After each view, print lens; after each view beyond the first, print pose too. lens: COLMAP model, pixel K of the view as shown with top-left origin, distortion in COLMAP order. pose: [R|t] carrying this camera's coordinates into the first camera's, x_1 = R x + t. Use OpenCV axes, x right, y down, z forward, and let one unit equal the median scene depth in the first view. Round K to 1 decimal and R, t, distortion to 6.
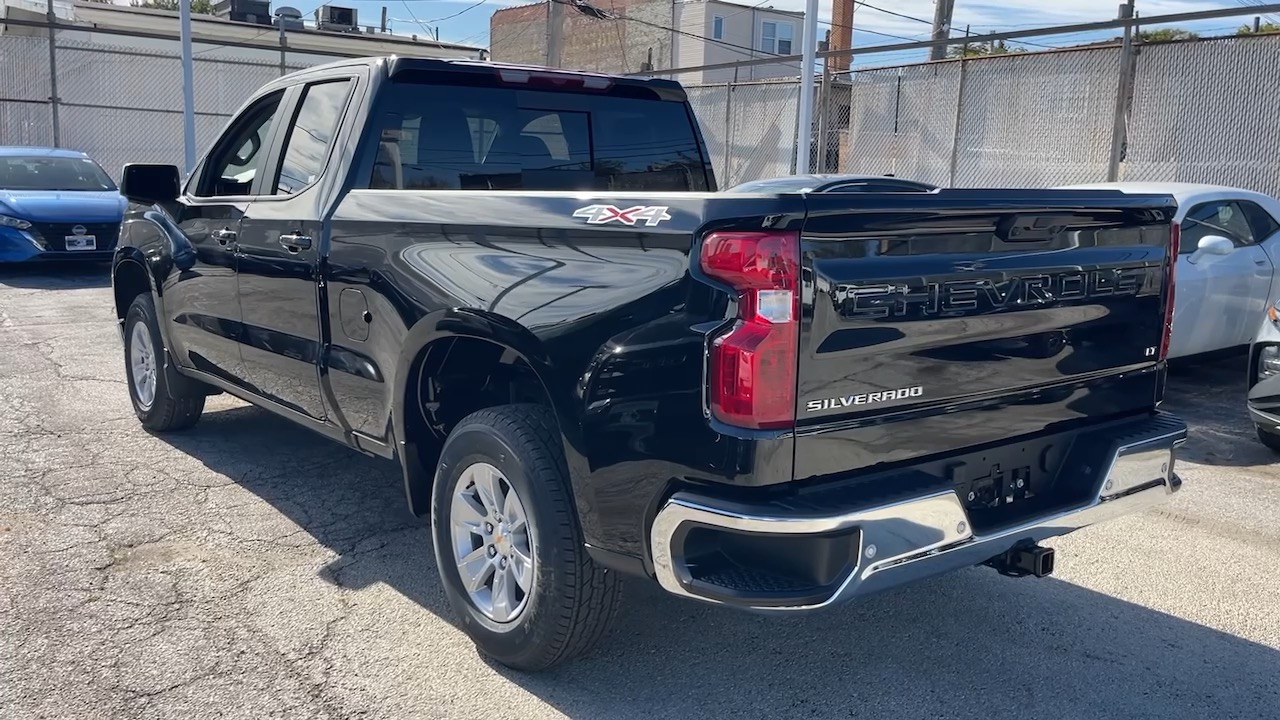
lens RADIAL K [[1125.7, 0, 640.0], [0, 1125.7, 360.0], [0, 0, 1]] dist [0.040228, -0.018412]
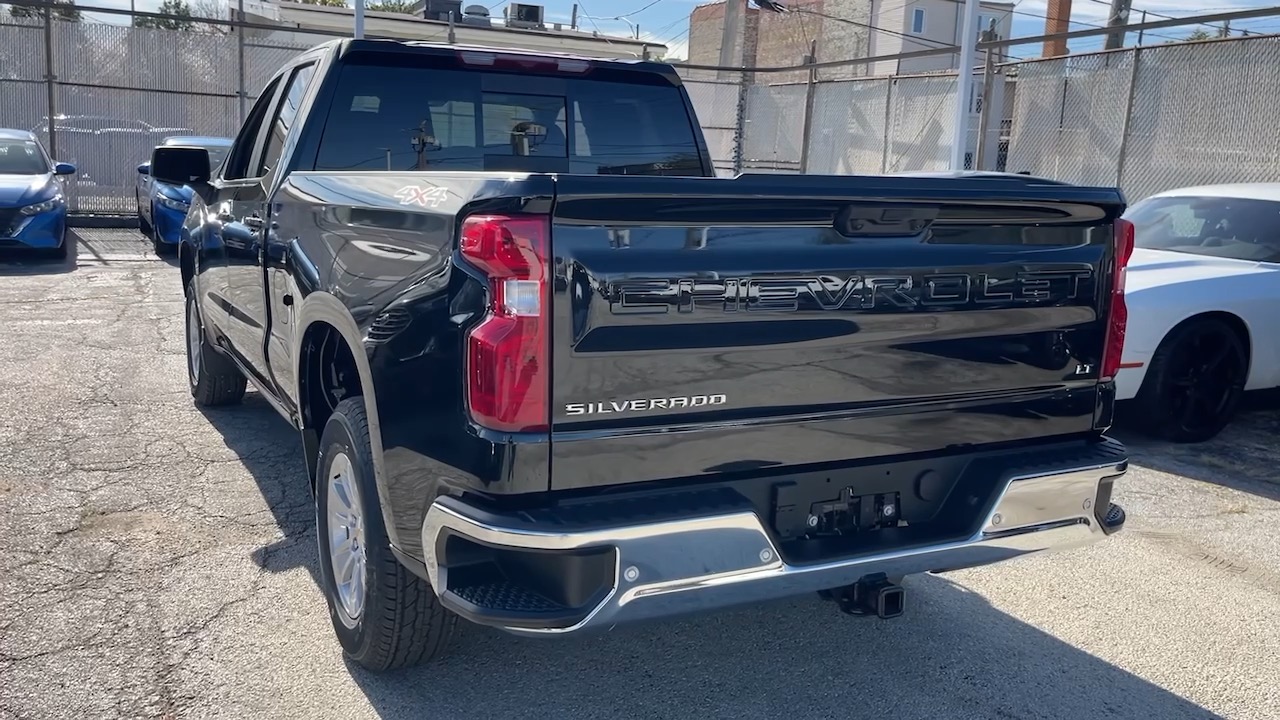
lens RADIAL K [[1125.7, 0, 640.0], [0, 1125.7, 360.0], [0, 0, 1]] dist [0.040228, -0.018412]
pose [[0.982418, 0.044028, -0.181426, 0.226300], [-0.043626, 0.999029, 0.006207, -0.004228], [0.181523, 0.001817, 0.983385, 0.073014]]
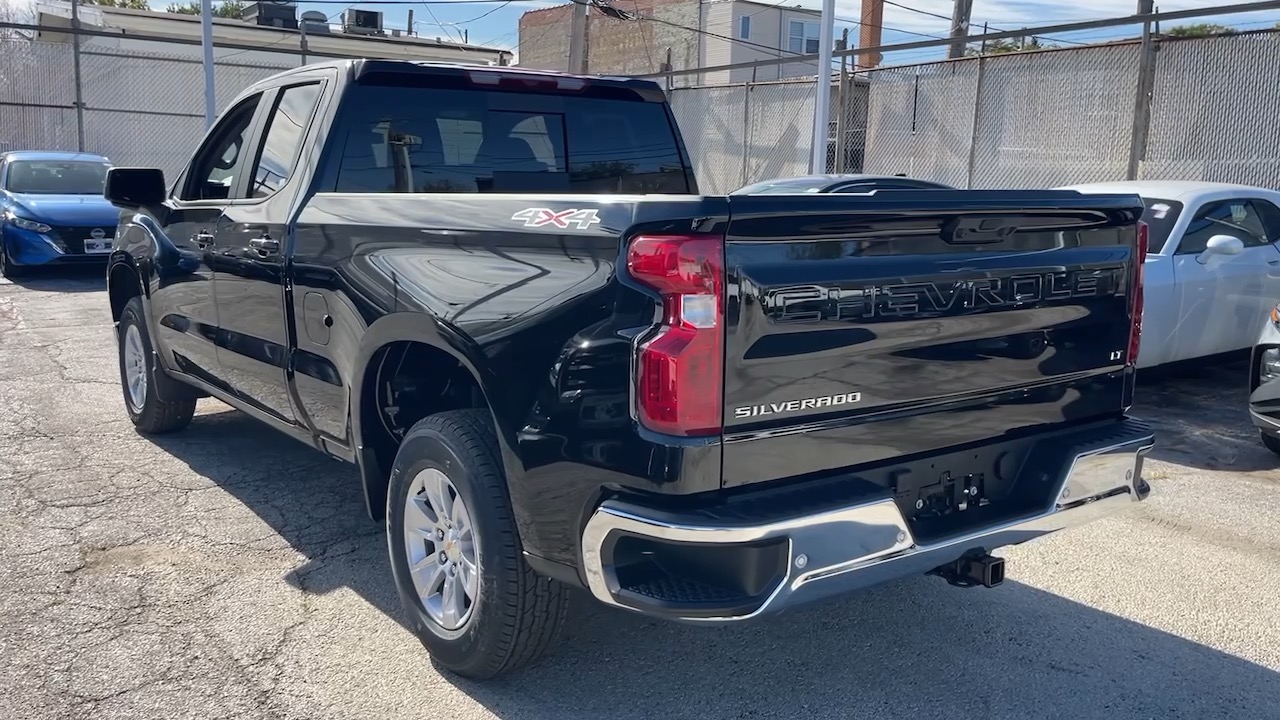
lens RADIAL K [[1125.7, 0, 640.0], [0, 1125.7, 360.0], [0, 0, 1]] dist [0.040228, -0.018412]
pose [[0.999547, -0.000390, -0.030085, 0.058245], [0.000376, 1.000000, -0.000453, -0.002811], [0.030085, 0.000441, 0.999547, 0.011347]]
